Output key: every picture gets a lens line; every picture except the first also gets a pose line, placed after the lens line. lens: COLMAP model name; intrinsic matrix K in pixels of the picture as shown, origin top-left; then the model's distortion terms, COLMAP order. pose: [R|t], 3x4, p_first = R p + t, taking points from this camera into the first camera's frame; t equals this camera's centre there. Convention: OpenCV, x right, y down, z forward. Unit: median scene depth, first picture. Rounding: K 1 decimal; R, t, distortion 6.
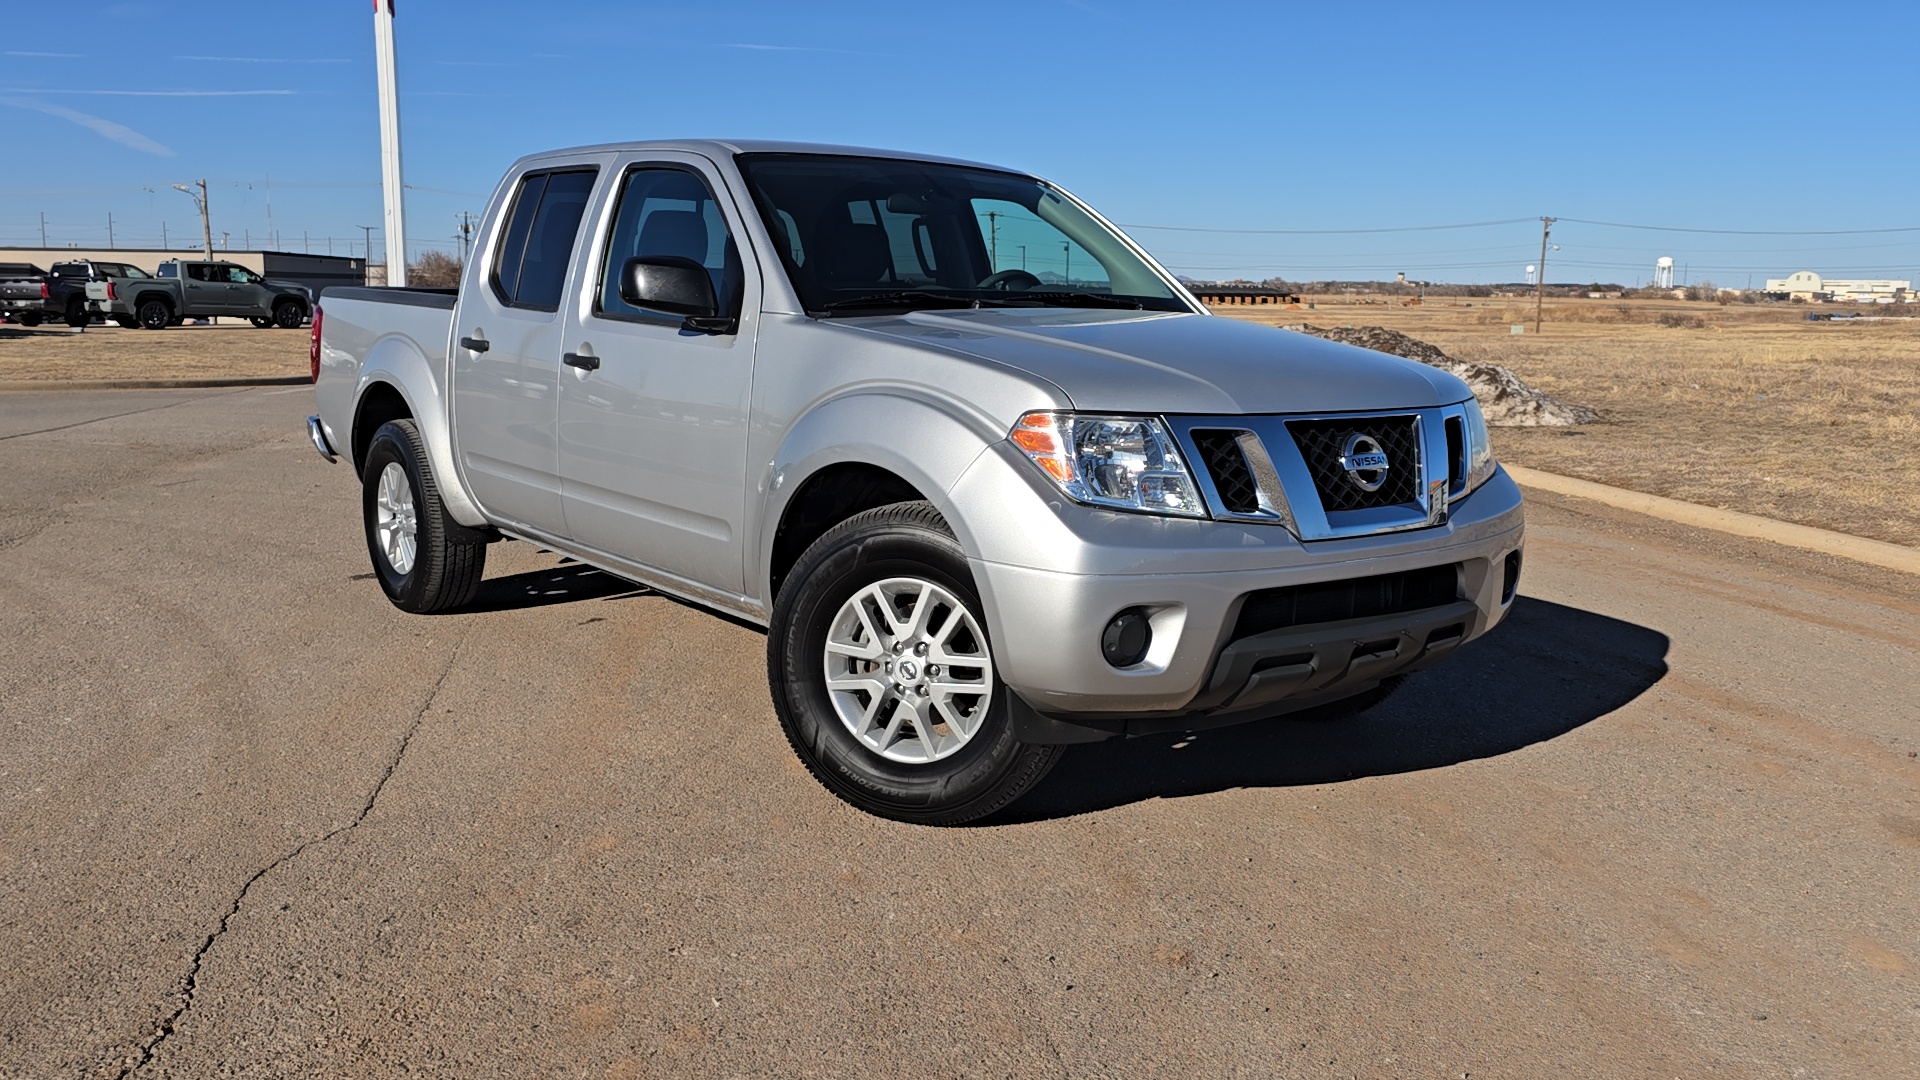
lens RADIAL K [[1589.3, 0, 960.0], [0, 1589.3, 540.0], [0, 0, 1]] dist [-0.016628, 0.001428]
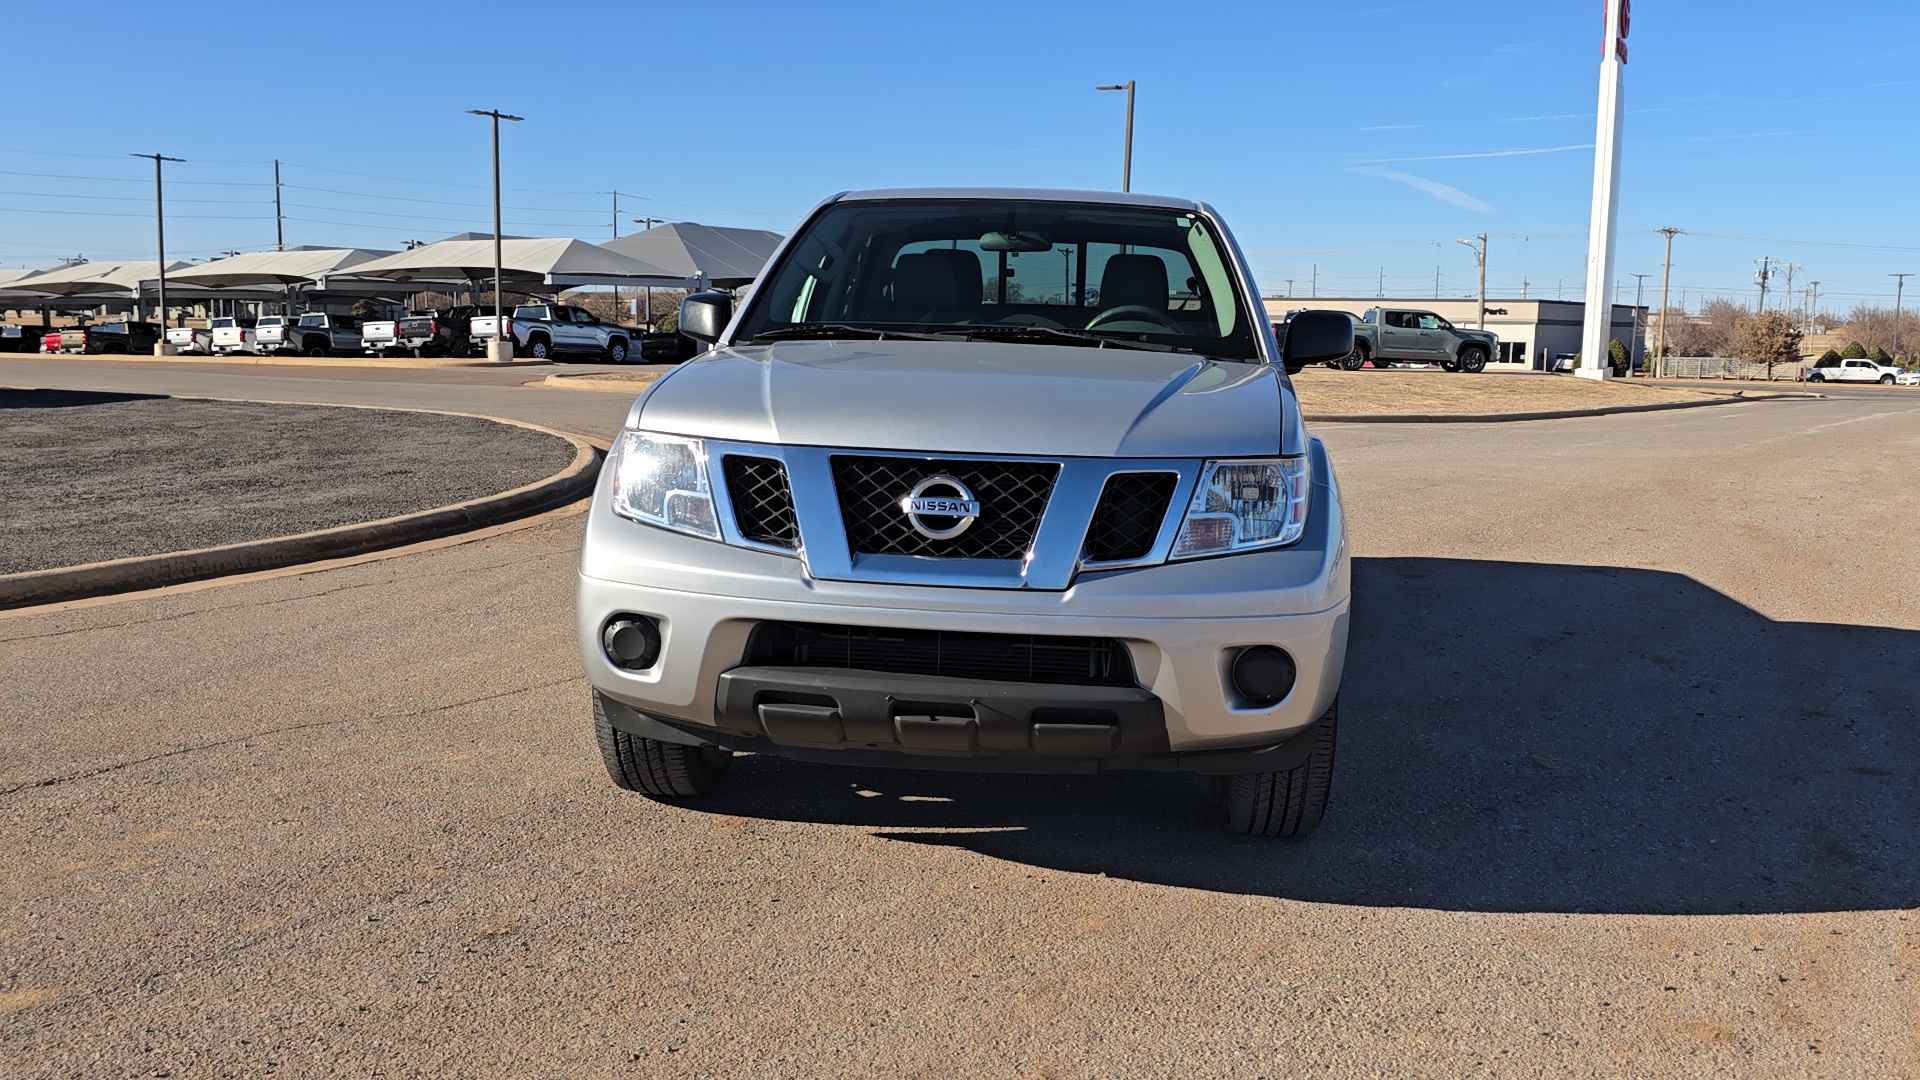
lens RADIAL K [[1589.3, 0, 960.0], [0, 1589.3, 540.0], [0, 0, 1]] dist [-0.016628, 0.001428]
pose [[0.683597, 0.097006, -0.723385, 0.115487], [-0.118902, 0.992689, 0.020759, -0.006246], [0.720110, 0.071821, 0.690133, 0.045987]]
